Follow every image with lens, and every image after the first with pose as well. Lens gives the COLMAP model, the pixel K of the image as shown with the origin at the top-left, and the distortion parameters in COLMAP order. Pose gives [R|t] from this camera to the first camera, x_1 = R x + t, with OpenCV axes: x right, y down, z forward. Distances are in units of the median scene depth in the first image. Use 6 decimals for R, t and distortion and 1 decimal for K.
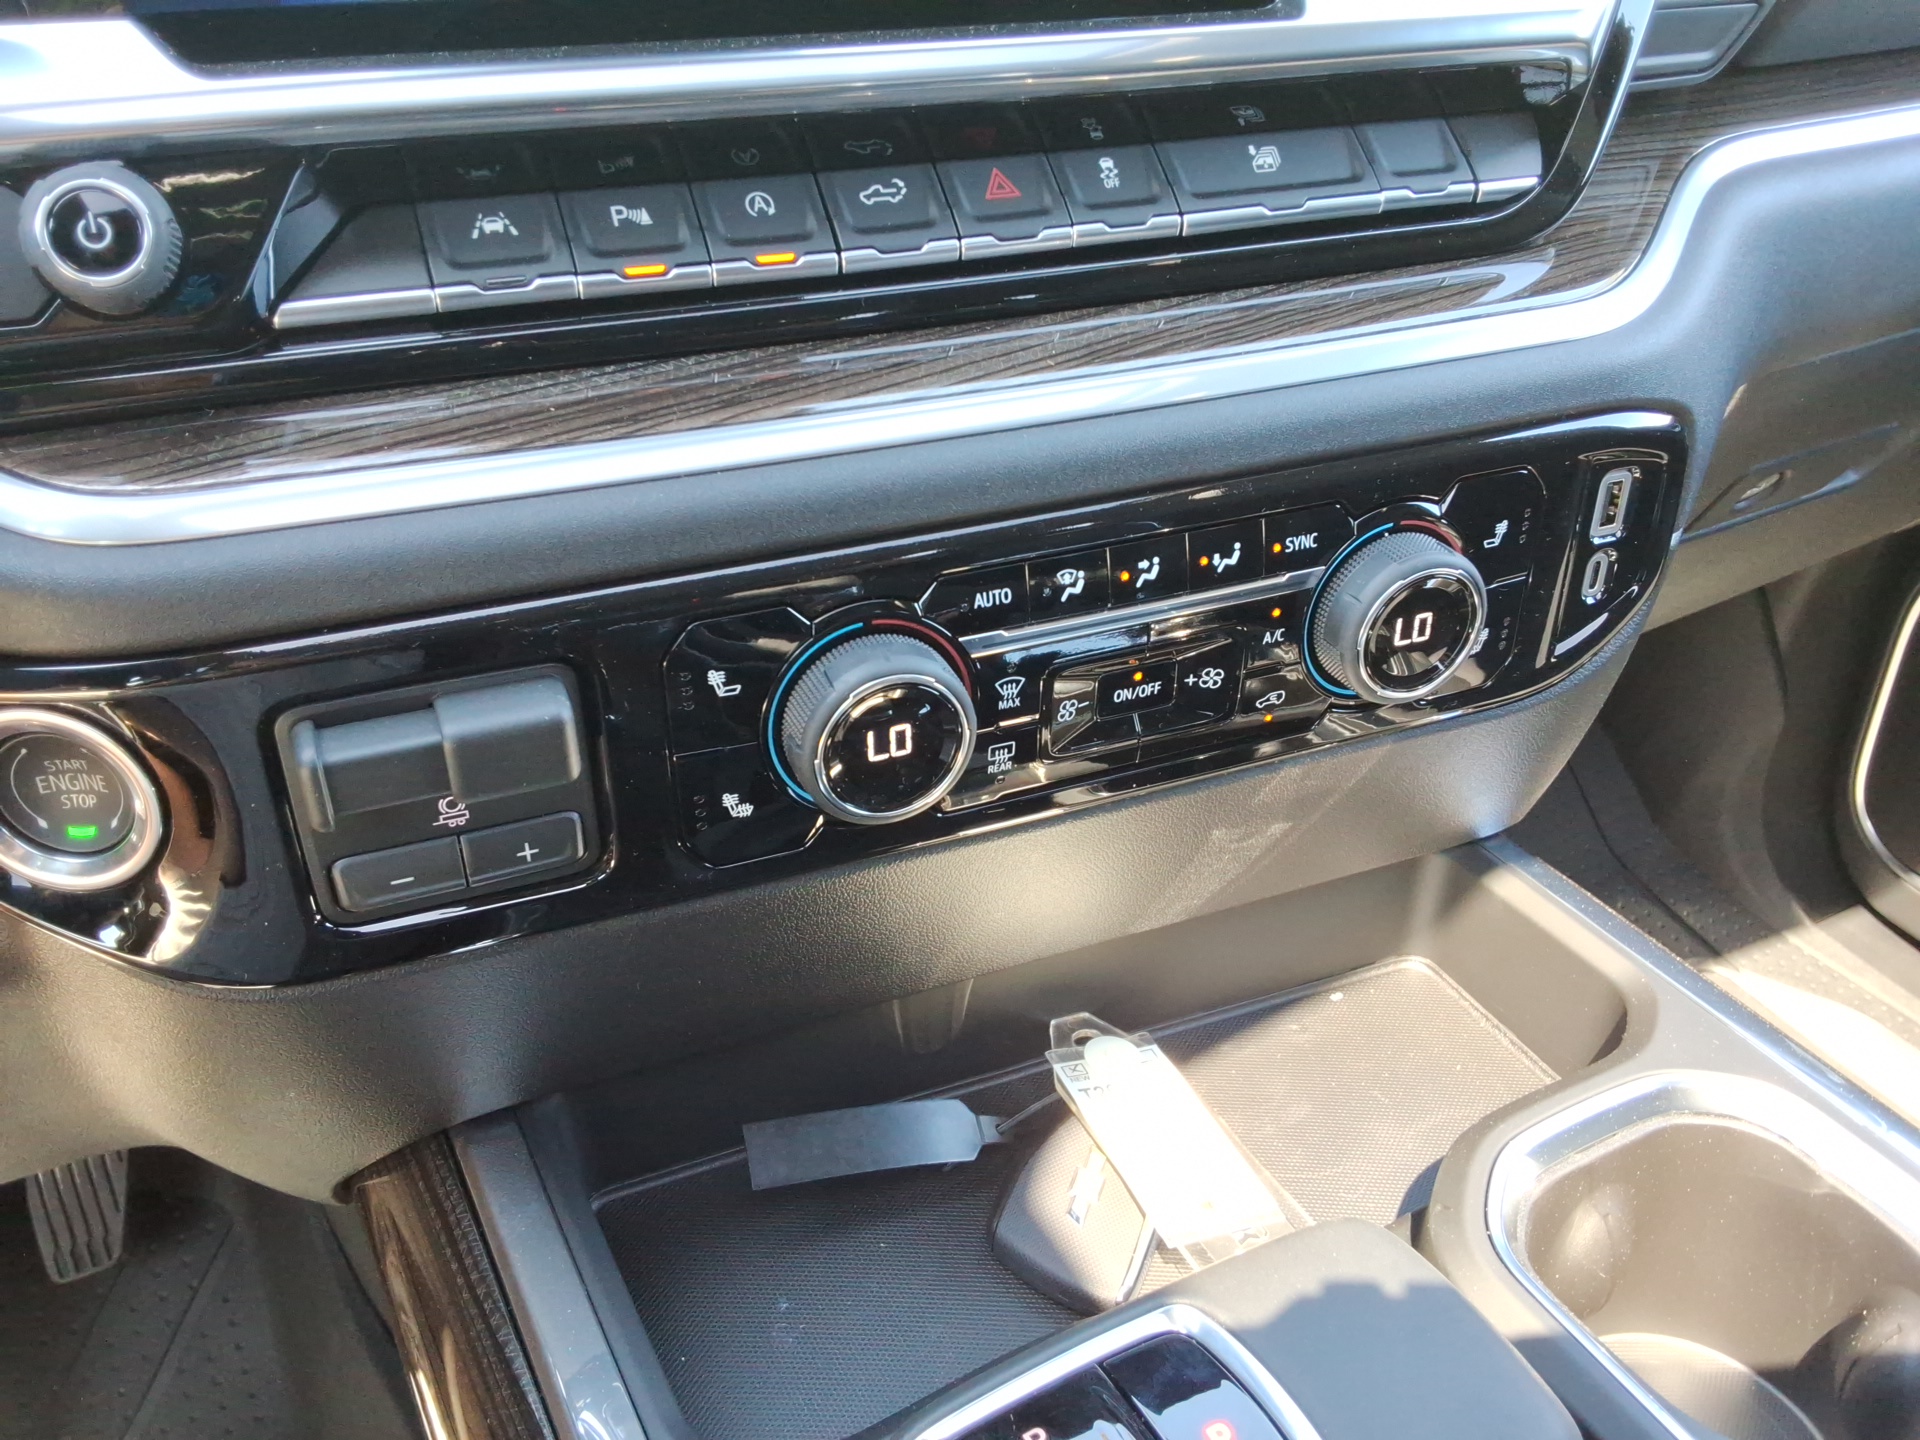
lens RADIAL K [[1530.7, 0, 977.4], [0, 1530.7, 715.8], [0, 0, 1]] dist [0.128482, -0.209285]
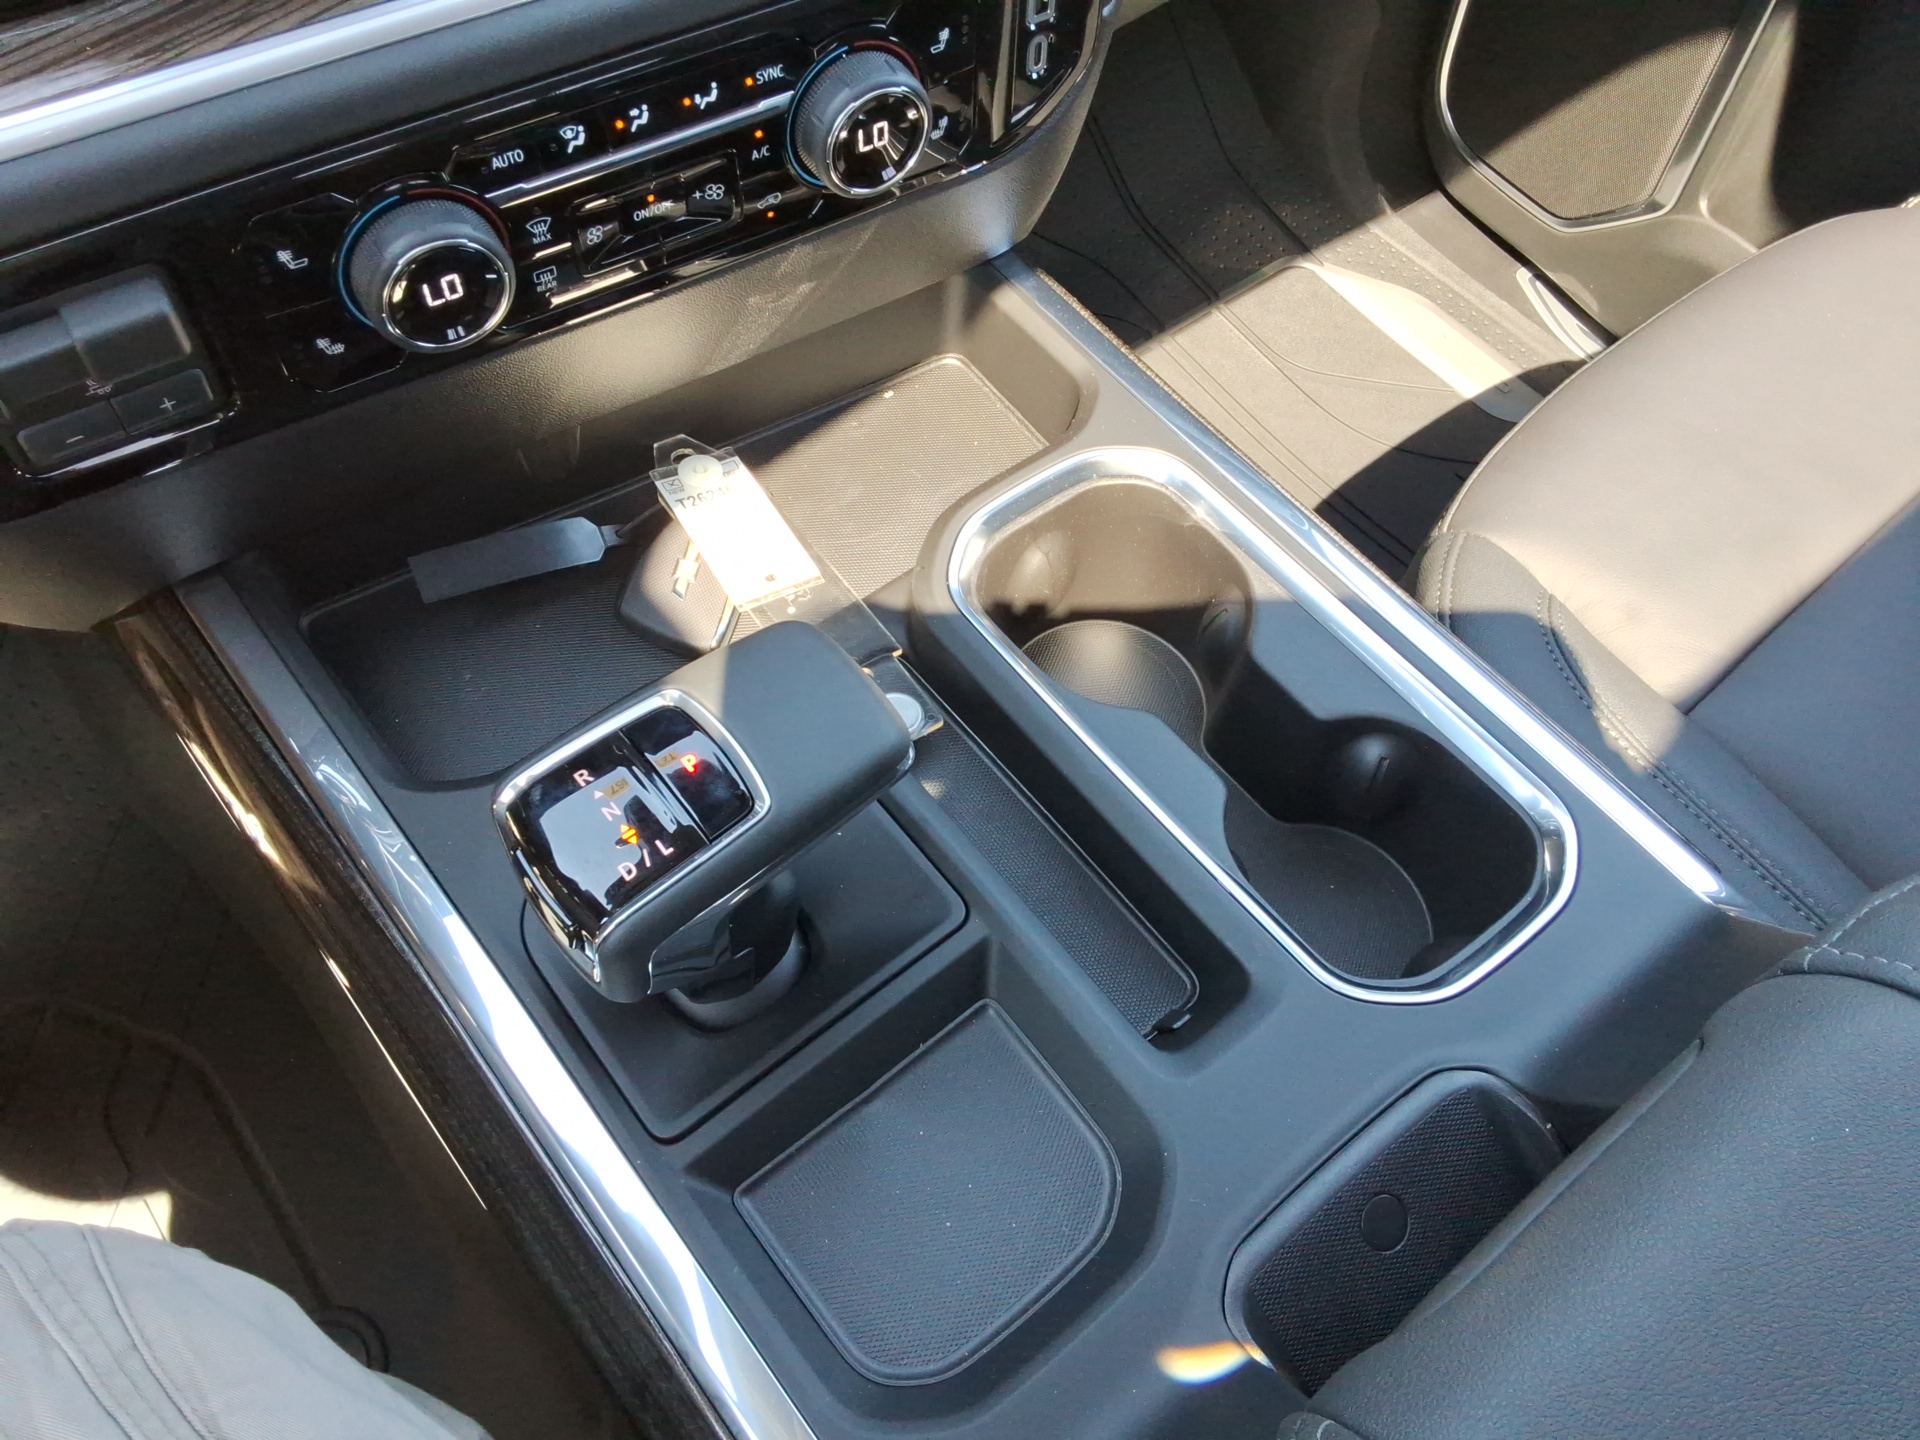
lens RADIAL K [[1524.9, 0, 996.5], [0, 1524.9, 703.5], [0, 0, 1]] dist [0.135071, -0.208925]
pose [[0.983669, -0.118071, 0.135845, 0.148189], [0.045076, 0.892313, 0.449161, -0.194549], [-0.174249, -0.435703, 0.883063, -0.305048]]
